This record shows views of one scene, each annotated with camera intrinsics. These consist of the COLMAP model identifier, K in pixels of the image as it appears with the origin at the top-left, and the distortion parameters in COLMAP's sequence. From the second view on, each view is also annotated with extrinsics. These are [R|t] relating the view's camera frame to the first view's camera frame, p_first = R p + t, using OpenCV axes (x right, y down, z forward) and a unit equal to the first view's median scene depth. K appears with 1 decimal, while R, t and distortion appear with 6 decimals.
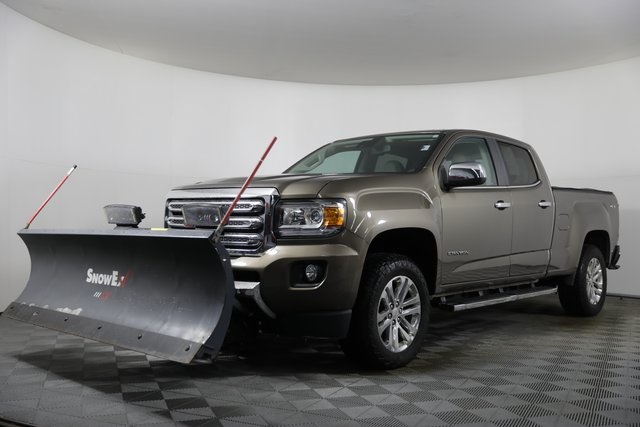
lens RADIAL K [[680.6, 0, 320.0], [0, 680.6, 213.5], [0, 0, 1]] dist [0.032955, 0.022001]
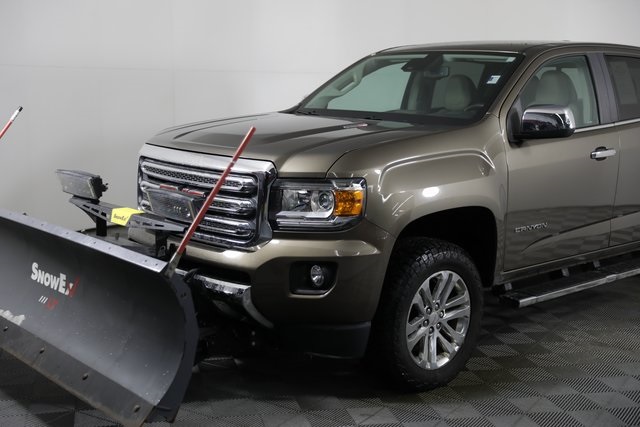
lens RADIAL K [[898.6, 0, 320.0], [0, 898.6, 213.5], [0, 0, 1]] dist [0.129213, 0.018758]
pose [[0.995591, 0.022125, -0.091157, 0.074980], [-0.006176, 0.985138, 0.171655, -0.144181], [0.093600, -0.170335, 0.980931, 0.020910]]
